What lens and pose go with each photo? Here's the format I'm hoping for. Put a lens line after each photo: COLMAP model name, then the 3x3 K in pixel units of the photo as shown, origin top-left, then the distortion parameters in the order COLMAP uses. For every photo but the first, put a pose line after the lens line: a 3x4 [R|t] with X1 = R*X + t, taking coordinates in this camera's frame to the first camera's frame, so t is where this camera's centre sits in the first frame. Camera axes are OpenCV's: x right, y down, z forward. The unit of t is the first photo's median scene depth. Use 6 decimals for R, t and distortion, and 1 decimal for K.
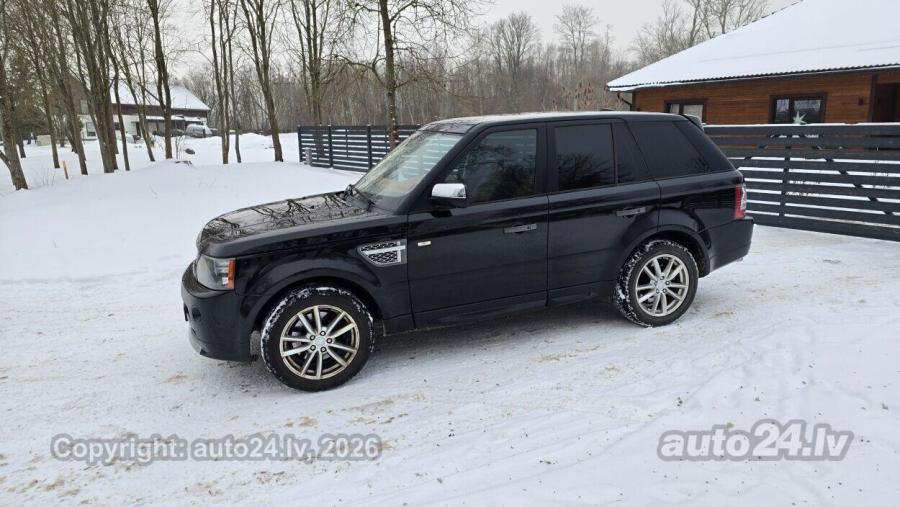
lens RADIAL K [[597.1, 0, 461.2], [0, 597.1, 249.5], [0, 0, 1]] dist [0.084668, -0.077363]
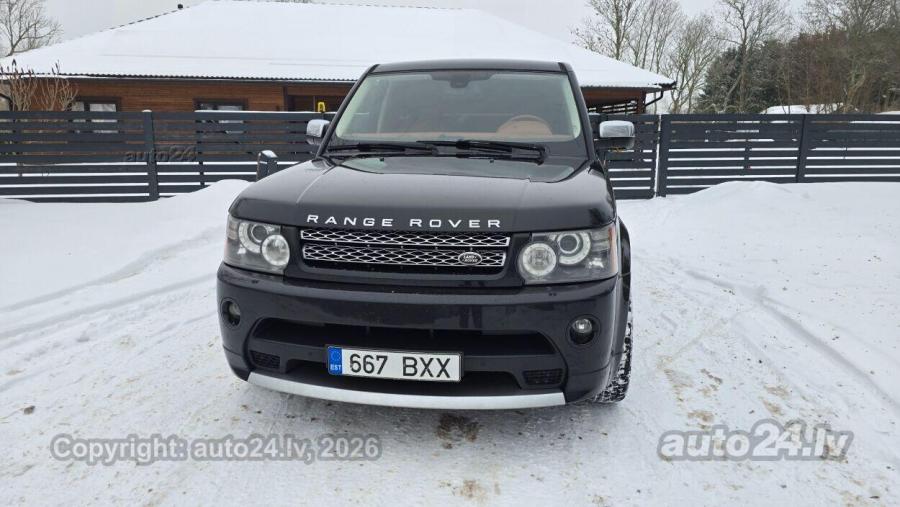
lens RADIAL K [[608.9, 0, 447.5], [0, 608.9, 238.3], [0, 0, 1]] dist [0.088294, -0.082872]
pose [[0.484543, -0.130218, 0.865021, -0.802371], [0.173141, 0.983572, 0.051079, -0.025762], [-0.857461, 0.125021, 0.499129, 0.644060]]
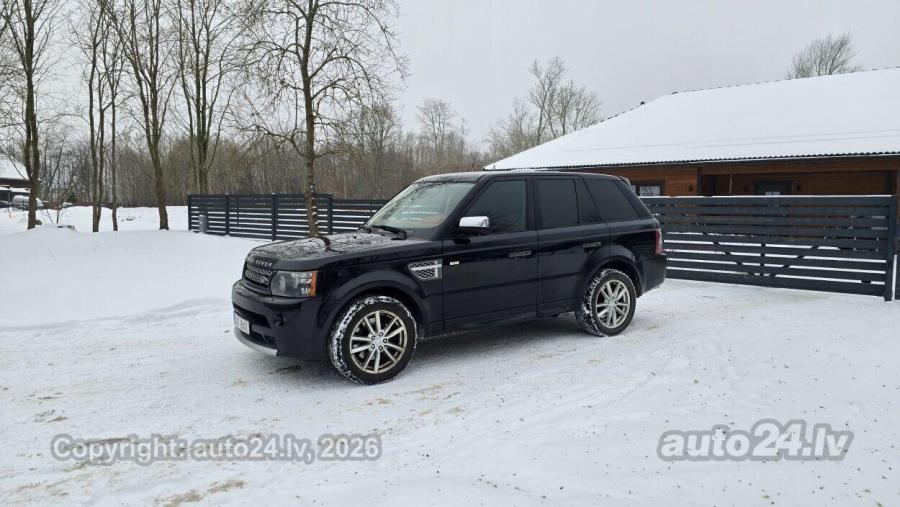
lens RADIAL K [[601.4, 0, 450.0], [0, 601.4, 253.5], [0, 0, 1]] dist [0.085578, -0.079107]
pose [[0.974684, 0.008419, 0.223427, -0.302489], [0.020608, 0.991654, -0.127268, 0.110728], [-0.222633, 0.128650, 0.966376, -0.199889]]
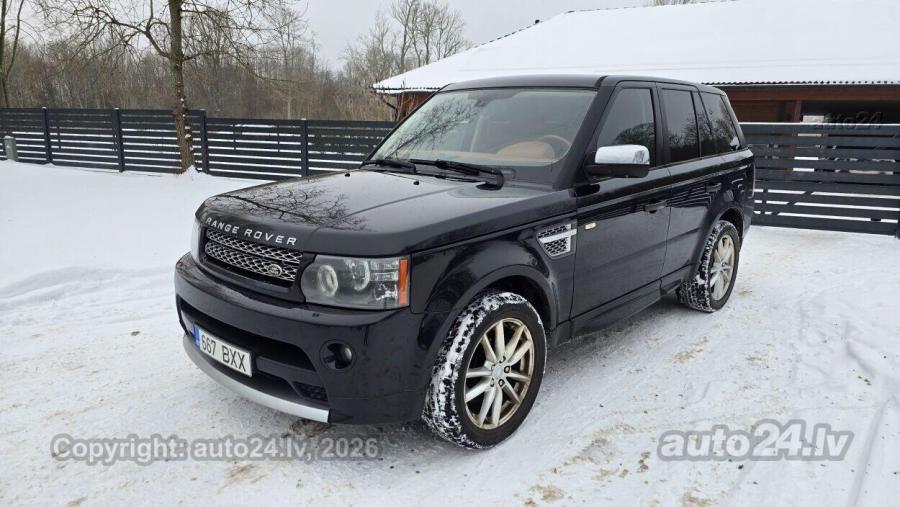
lens RADIAL K [[601.4, 0, 450.0], [0, 601.4, 253.5], [0, 0, 1]] dist [0.085578, -0.079107]
pose [[0.887279, -0.051774, 0.458318, -0.487156], [0.057138, 0.998364, 0.002164, 0.010492], [-0.457680, 0.024267, 0.888786, 0.335015]]
